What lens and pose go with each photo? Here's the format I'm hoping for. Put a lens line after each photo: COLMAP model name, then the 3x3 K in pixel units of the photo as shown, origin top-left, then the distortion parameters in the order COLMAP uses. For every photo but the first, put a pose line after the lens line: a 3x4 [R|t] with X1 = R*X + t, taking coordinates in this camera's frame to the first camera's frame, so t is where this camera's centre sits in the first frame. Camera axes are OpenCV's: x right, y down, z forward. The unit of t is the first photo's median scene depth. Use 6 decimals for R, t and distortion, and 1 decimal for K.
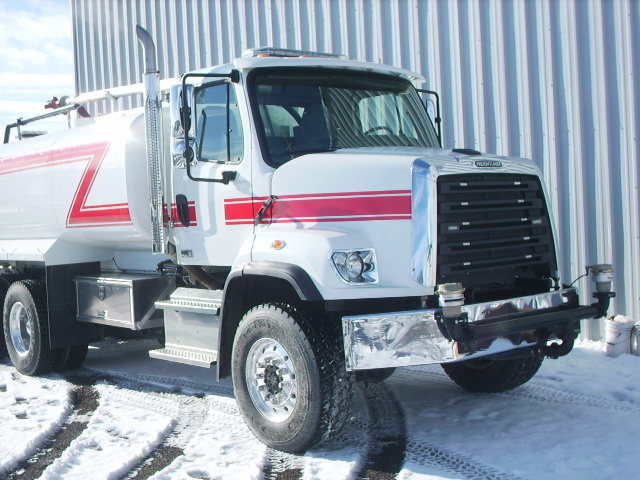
lens RADIAL K [[896.5, 0, 323.0], [0, 896.5, 237.1], [0, 0, 1]] dist [-0.053167, 0.000000]
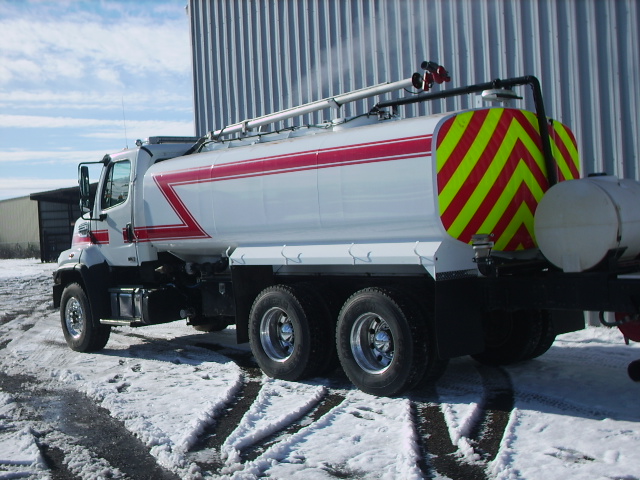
lens RADIAL K [[896.5, 0, 317.0], [0, 896.5, 241.6], [0, 0, 1]] dist [-0.053167, 0.000000]
pose [[0.997449, 0.003444, -0.071294, -0.096809], [-0.004377, 0.999907, -0.012927, 0.020255], [0.071243, 0.013206, 0.997372, -0.332682]]
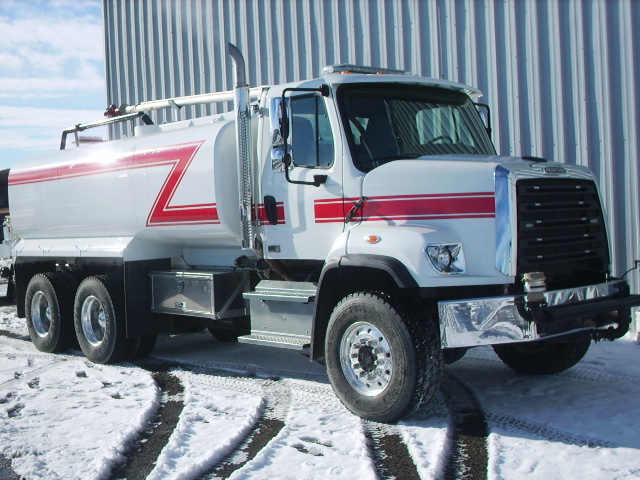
lens RADIAL K [[896.5, 0, 321.4], [0, 896.5, 241.2], [0, 0, 1]] dist [-0.053167, 0.000000]
pose [[0.999689, 0.004758, 0.024495, -0.129263], [-0.004689, 0.999985, -0.002896, 0.012598], [-0.024509, 0.002780, 0.999696, -0.122090]]
